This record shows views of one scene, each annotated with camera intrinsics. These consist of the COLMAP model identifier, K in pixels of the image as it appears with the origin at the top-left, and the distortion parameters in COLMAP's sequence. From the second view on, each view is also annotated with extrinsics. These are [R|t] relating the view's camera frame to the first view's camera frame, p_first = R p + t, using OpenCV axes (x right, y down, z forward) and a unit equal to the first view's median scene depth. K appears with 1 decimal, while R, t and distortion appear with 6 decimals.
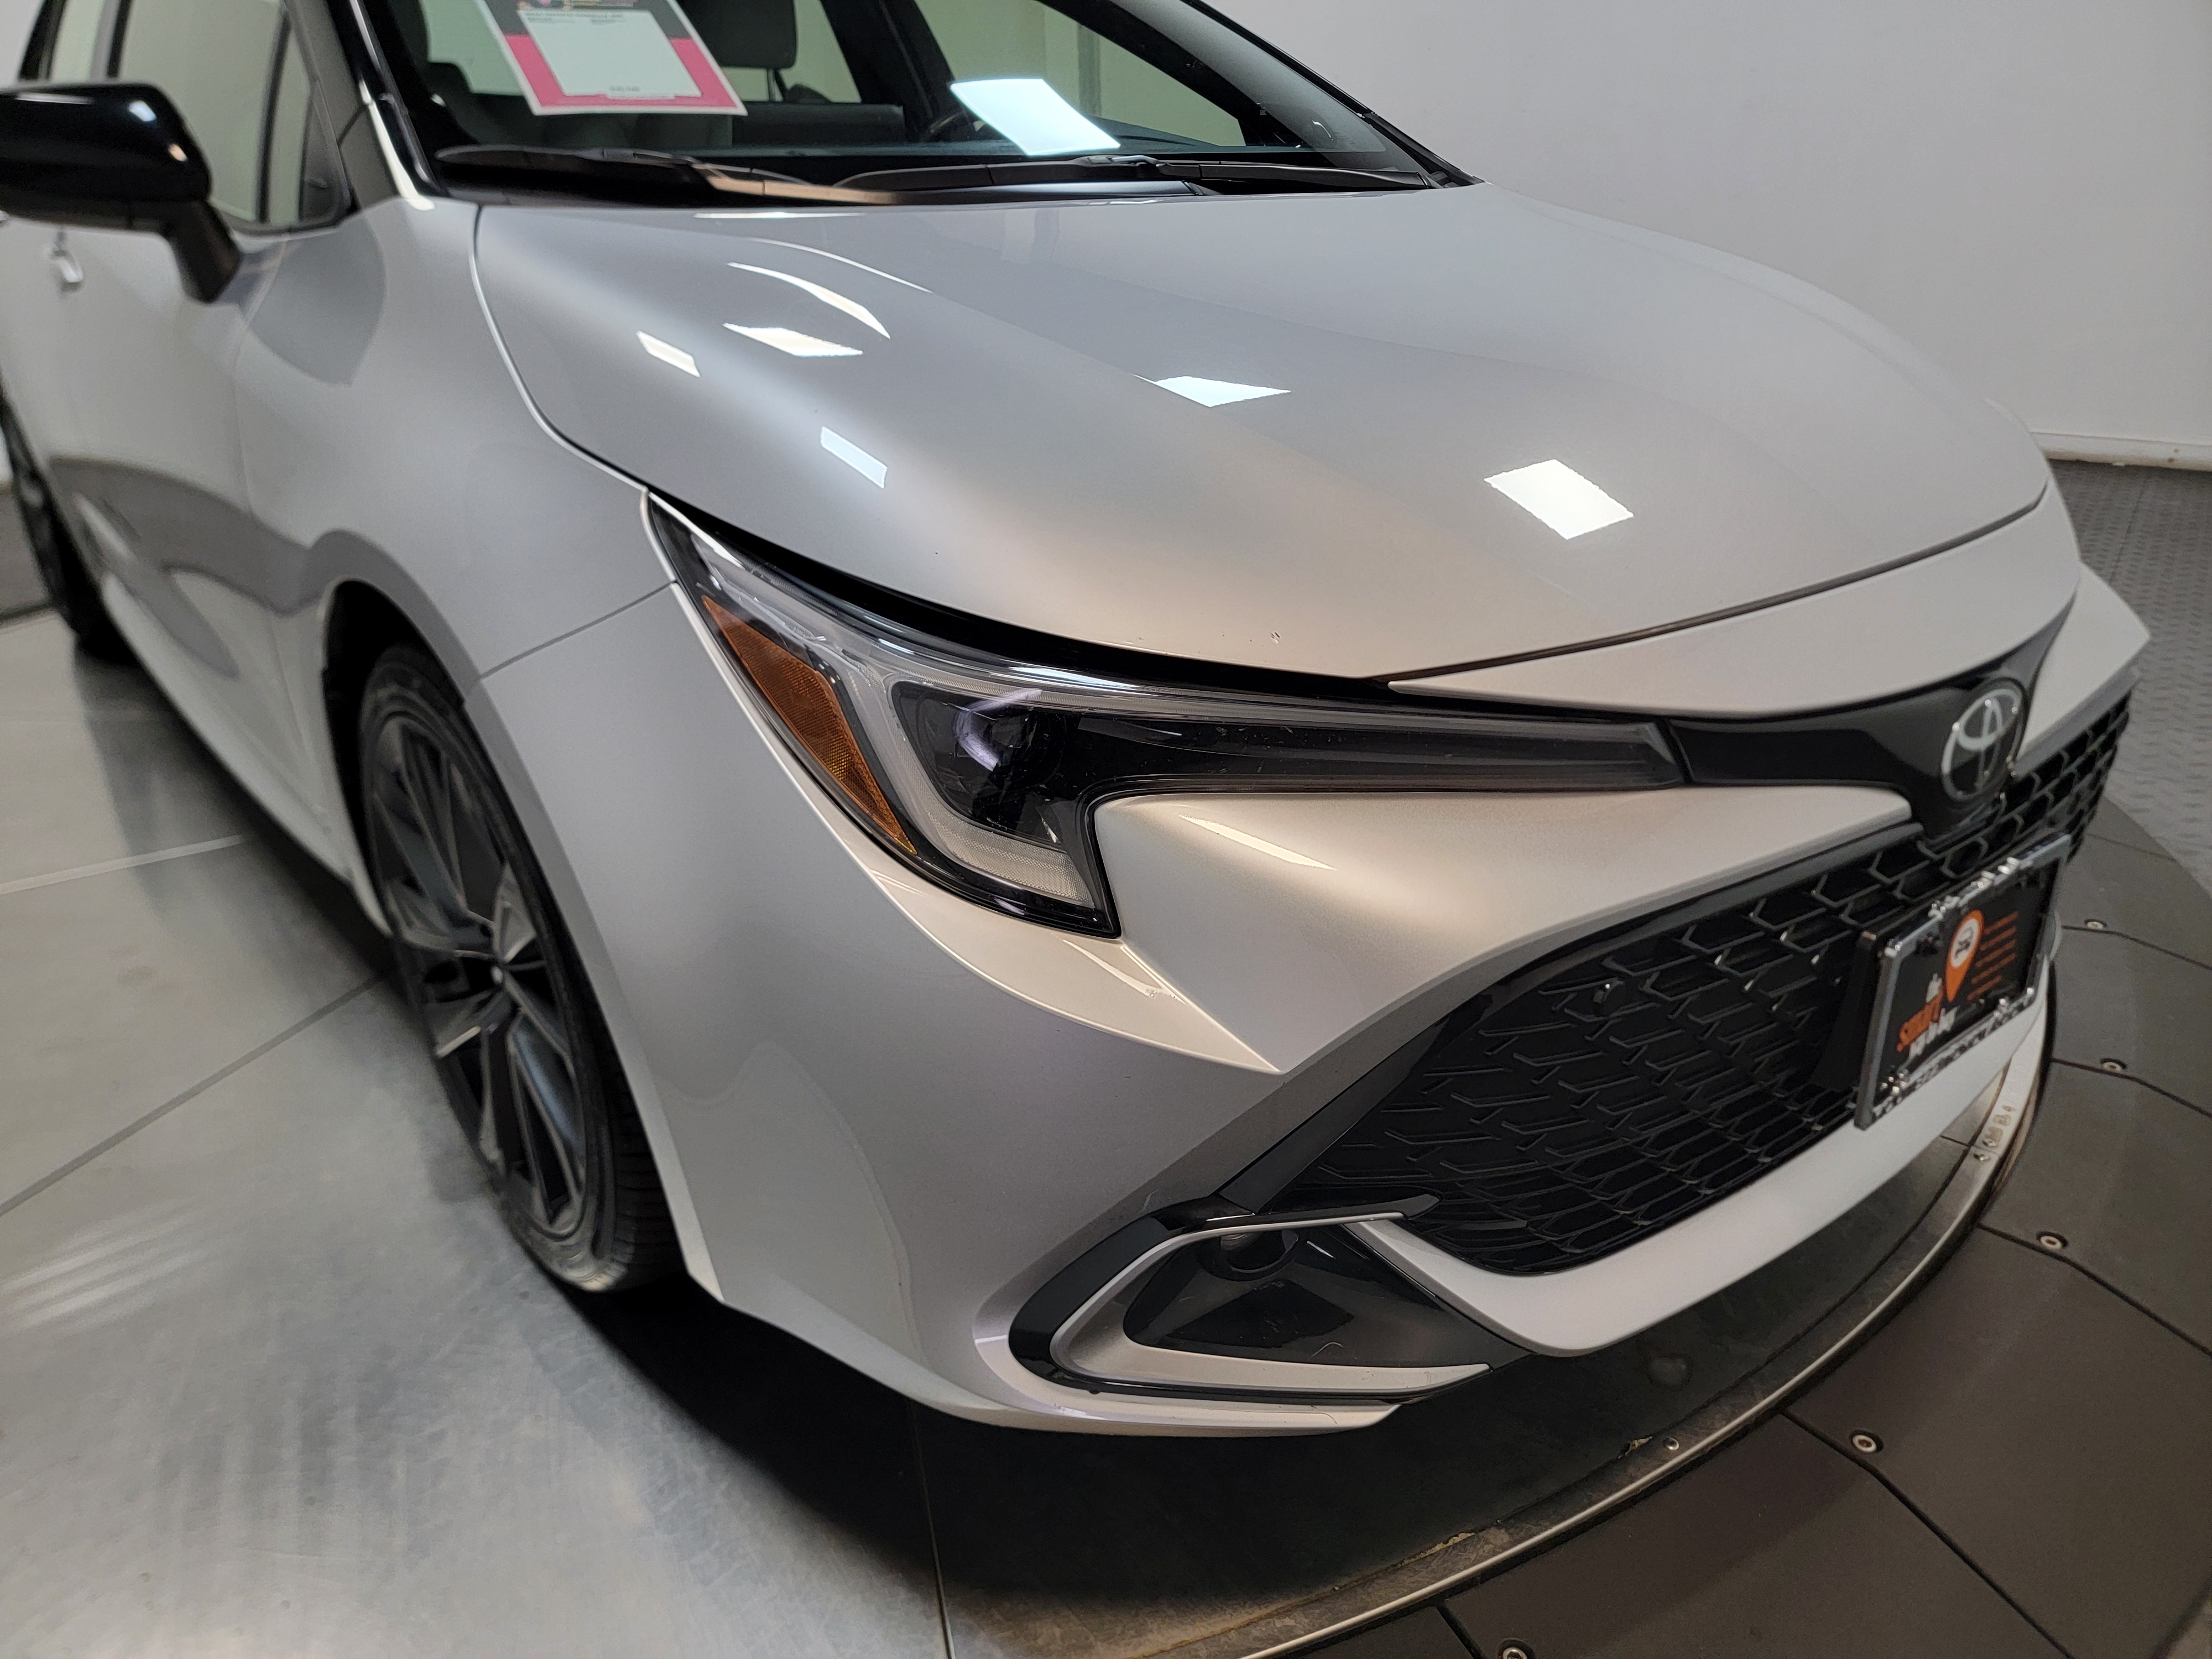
lens RADIAL K [[1541.0, 0, 1115.9], [0, 1541.0, 829.5], [0, 0, 1]] dist [0.008547, 0.003413]
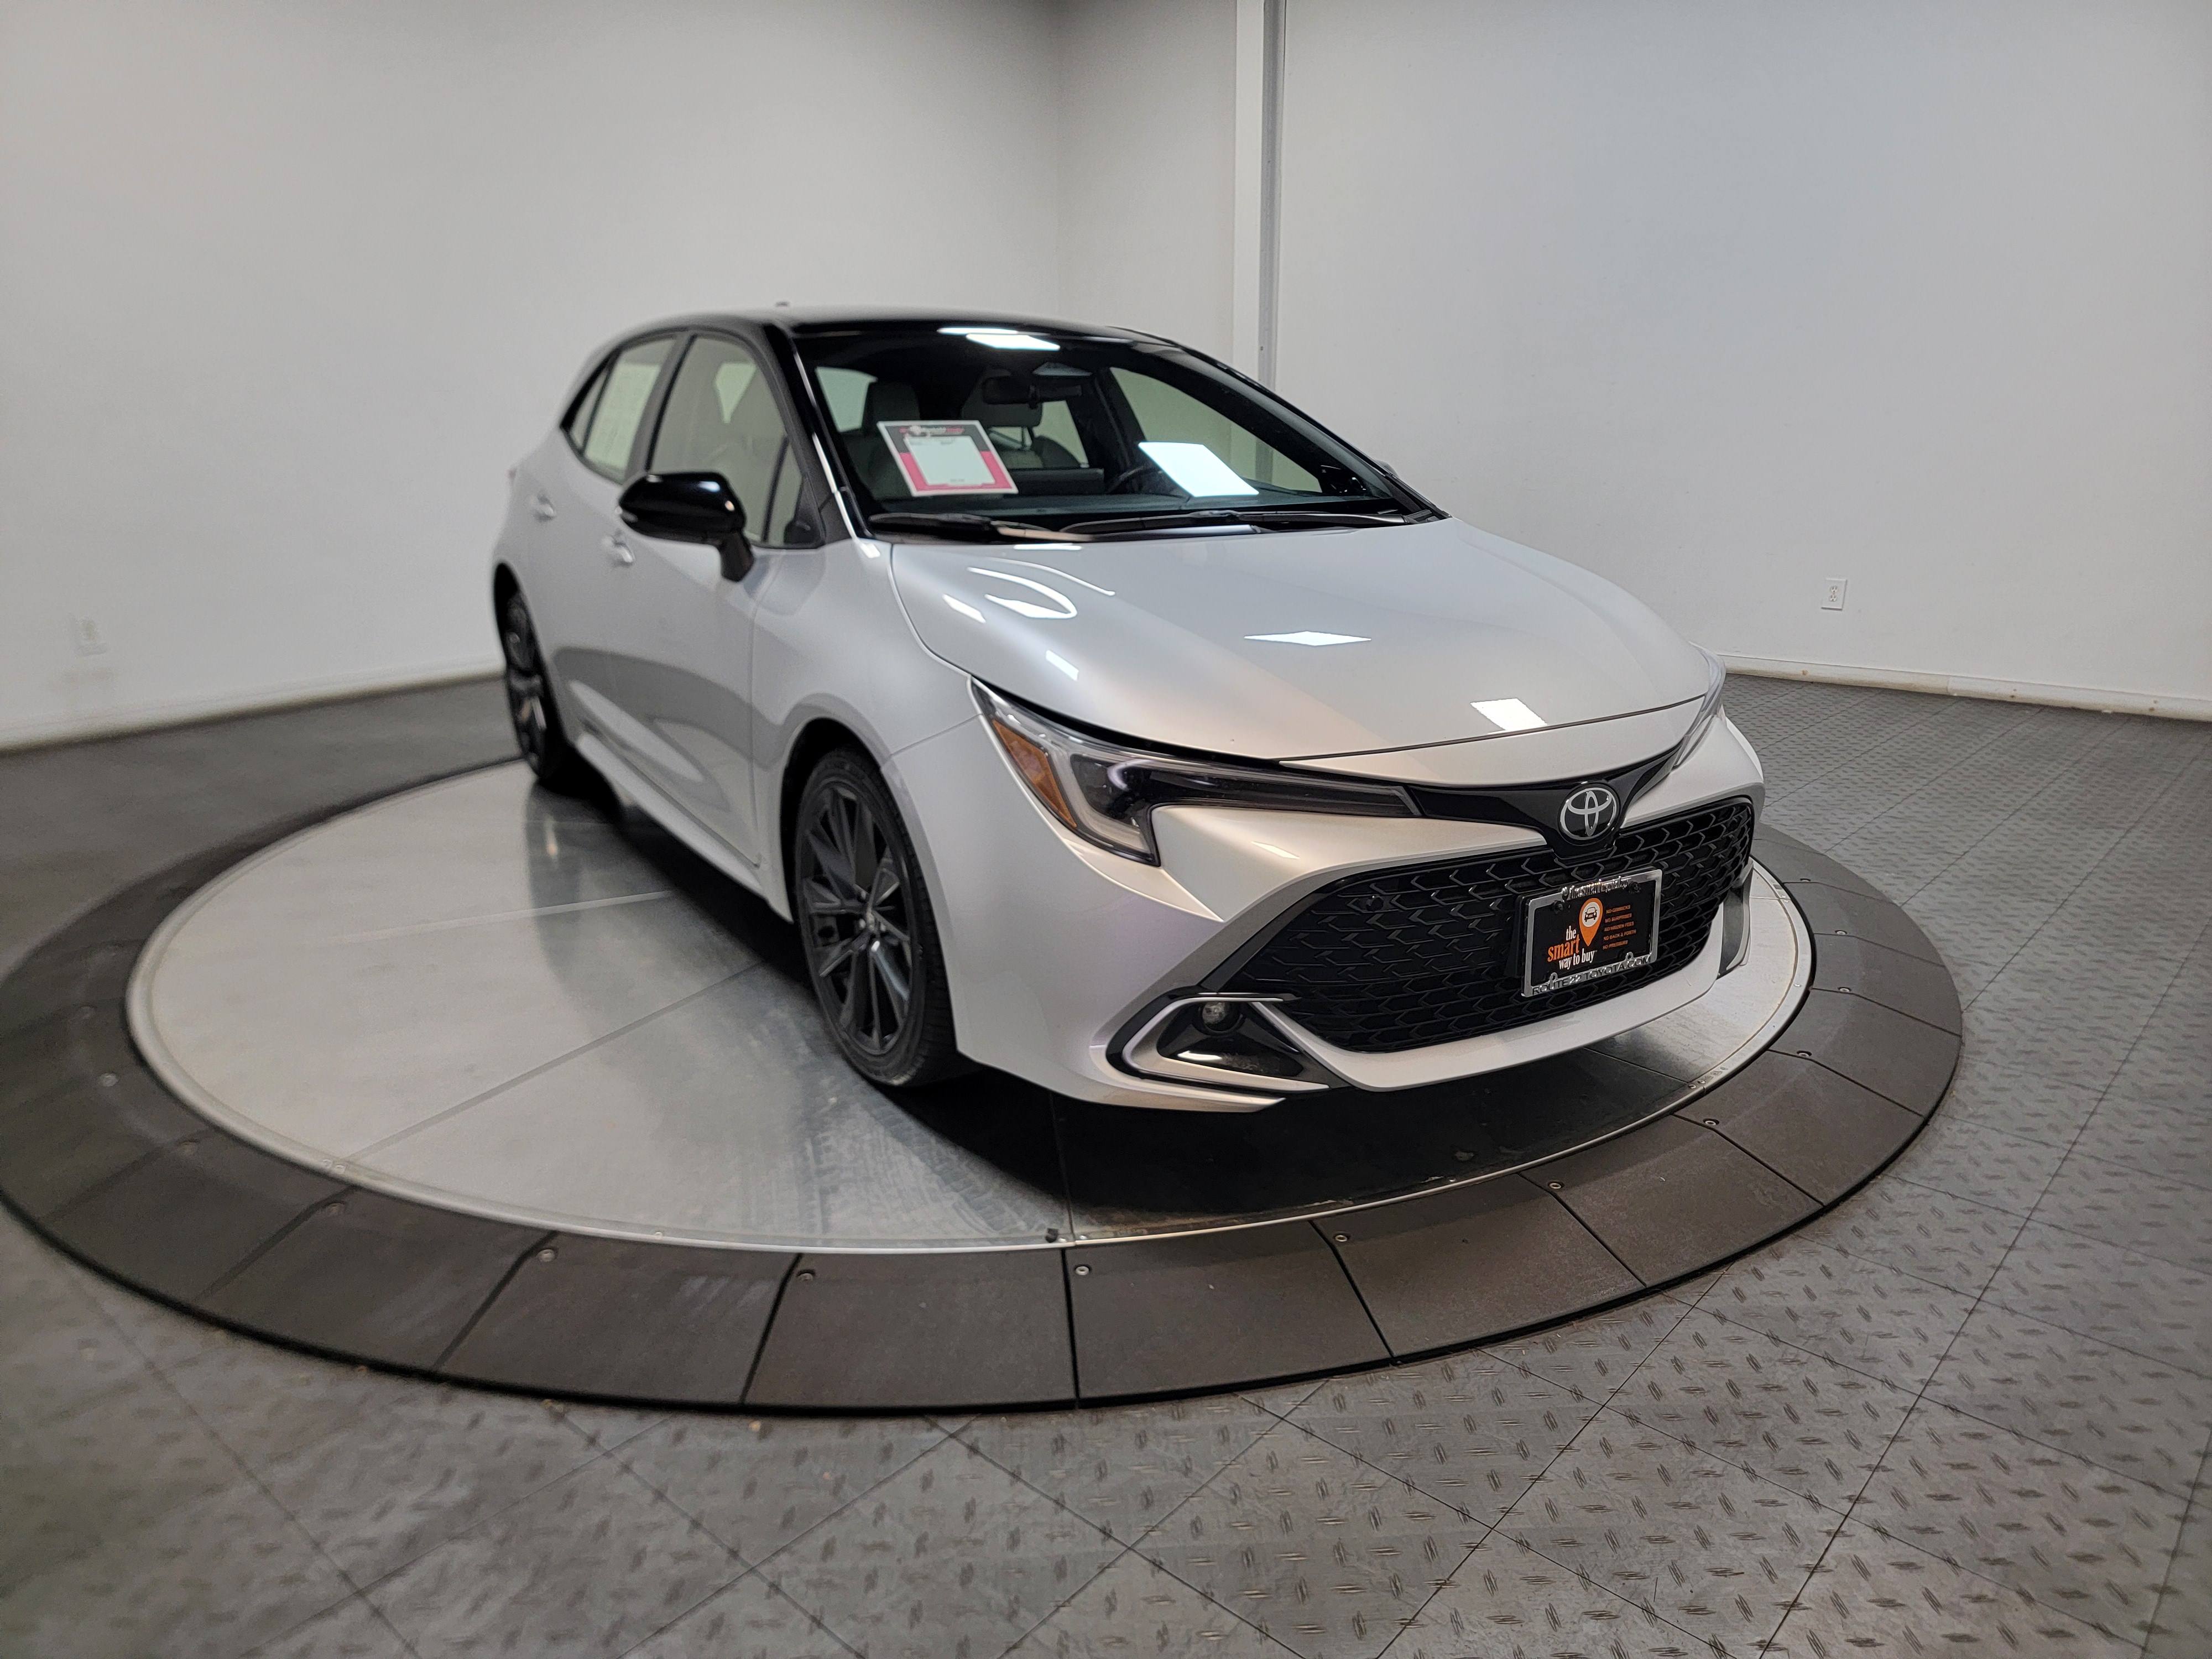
lens RADIAL K [[1531.4, 0, 1136.7], [0, 1531.4, 825.0], [0, 0, 1]] dist [0.022083, -0.001736]
pose [[0.992747, 0.037858, -0.114108, 0.179561], [-0.054341, 0.987938, -0.144999, 0.271230], [0.107243, 0.150148, 0.982830, -1.011310]]
